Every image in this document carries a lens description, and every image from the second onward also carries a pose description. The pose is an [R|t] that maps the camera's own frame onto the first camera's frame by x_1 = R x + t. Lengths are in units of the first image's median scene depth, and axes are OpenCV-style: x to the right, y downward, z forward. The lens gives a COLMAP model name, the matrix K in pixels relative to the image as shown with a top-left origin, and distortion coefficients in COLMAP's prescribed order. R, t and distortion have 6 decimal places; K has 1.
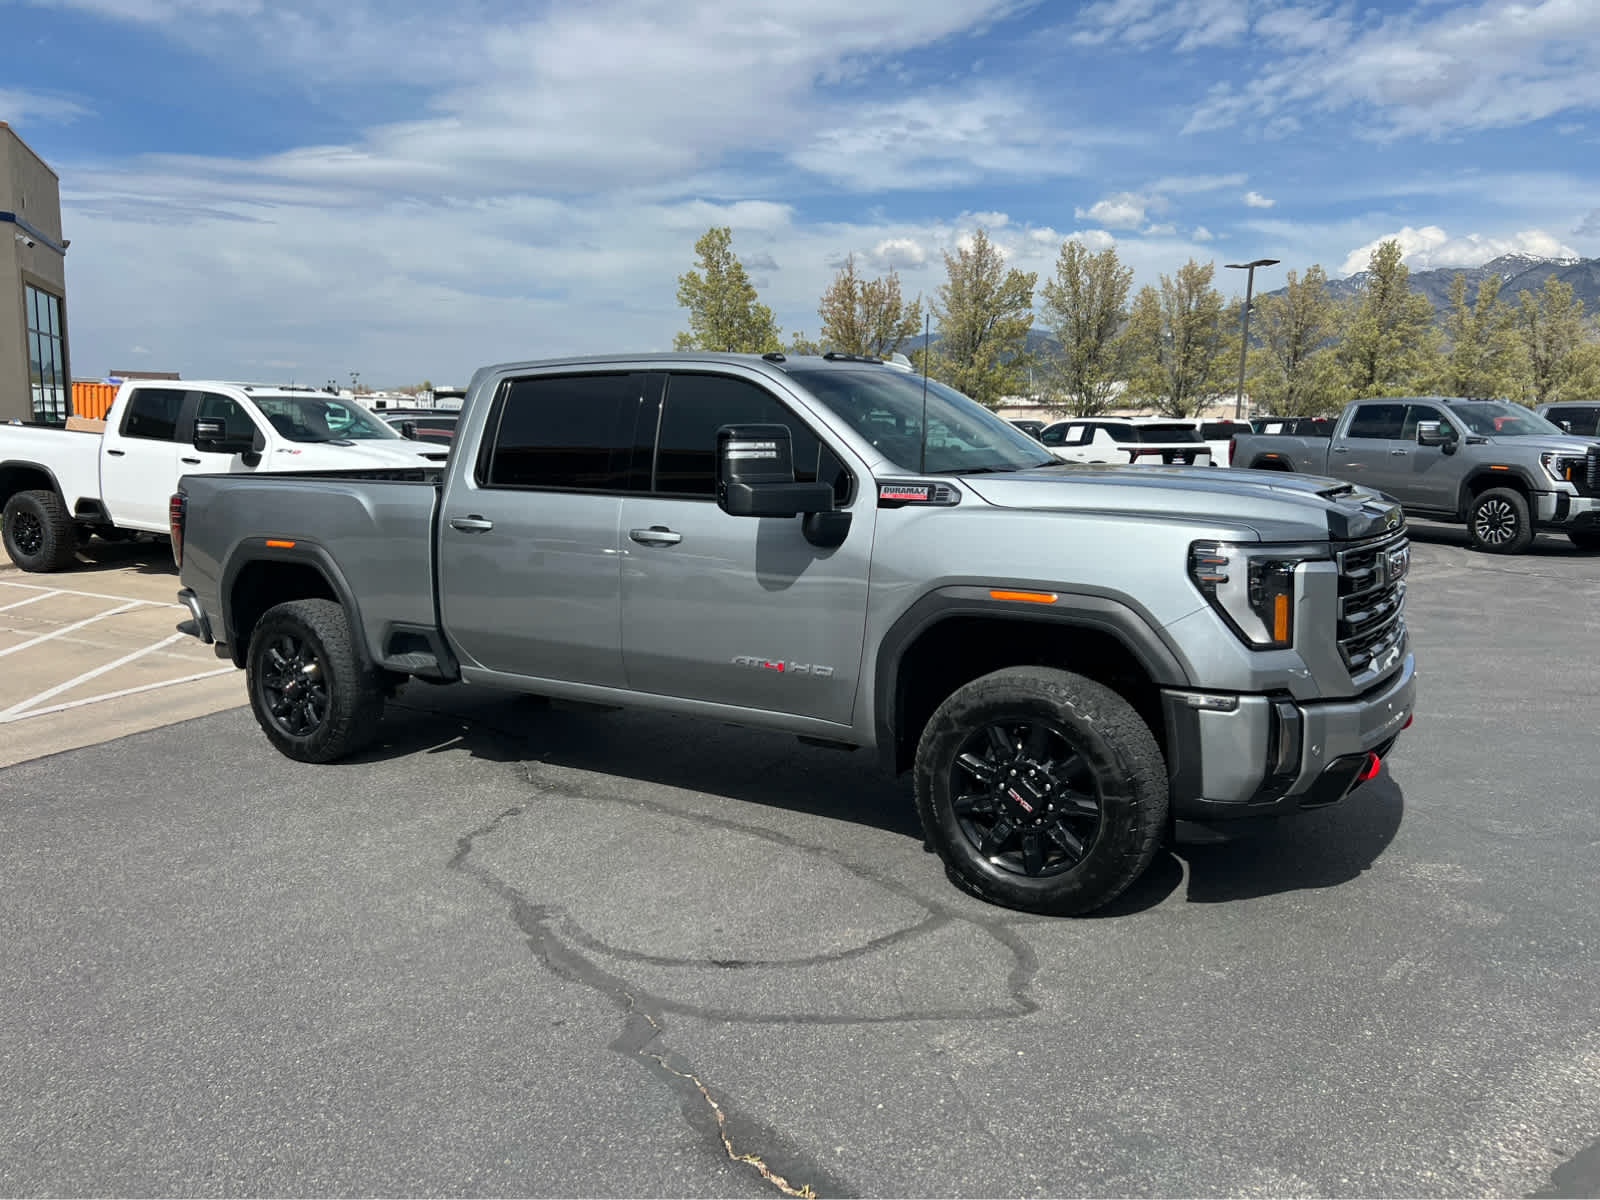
lens RADIAL K [[1235.4, 0, 800.0], [0, 1235.4, 600.0], [0, 0, 1]] dist [0.045647, -0.049397]
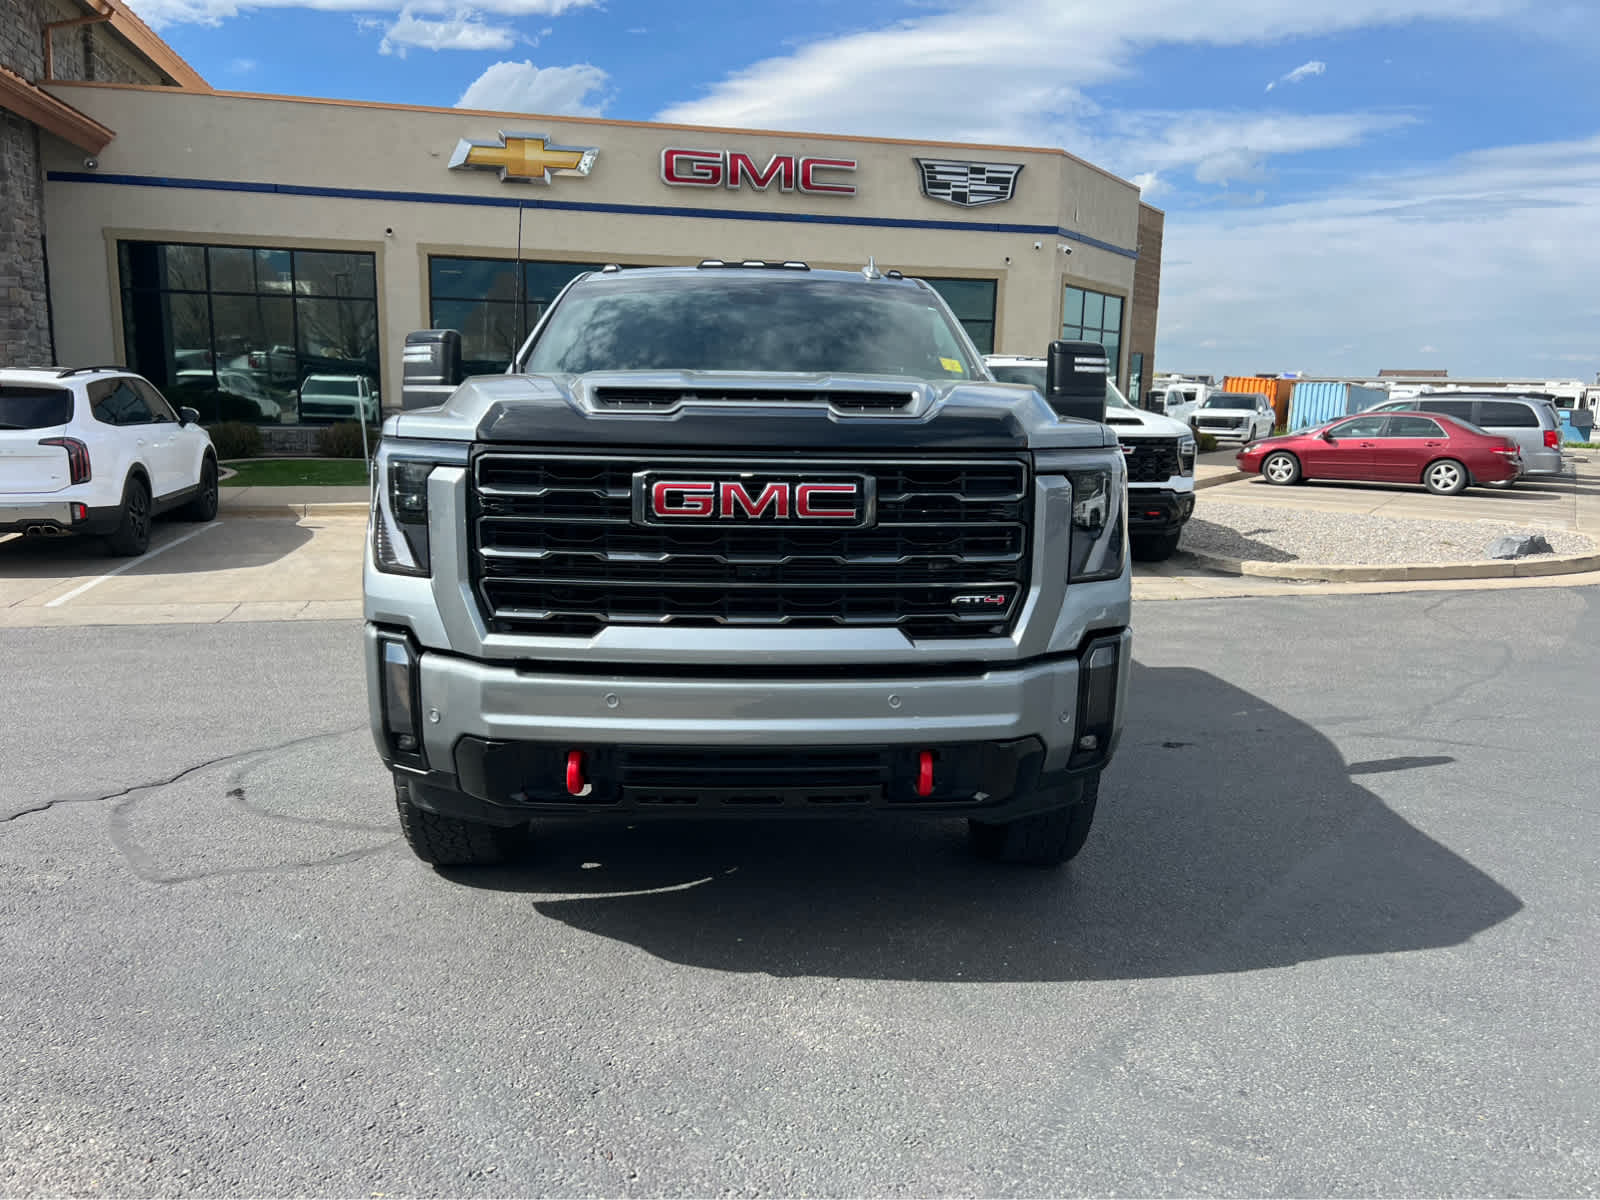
lens RADIAL K [[1220.2, 0, 800.0], [0, 1220.2, 600.0], [0, 0, 1]] dist [0.047598, -0.063445]
pose [[0.565790, 0.127975, -0.814557, 1.099717], [-0.126103, 0.989691, 0.067900, -0.027478], [0.814849, 0.064301, 0.576095, 0.719528]]
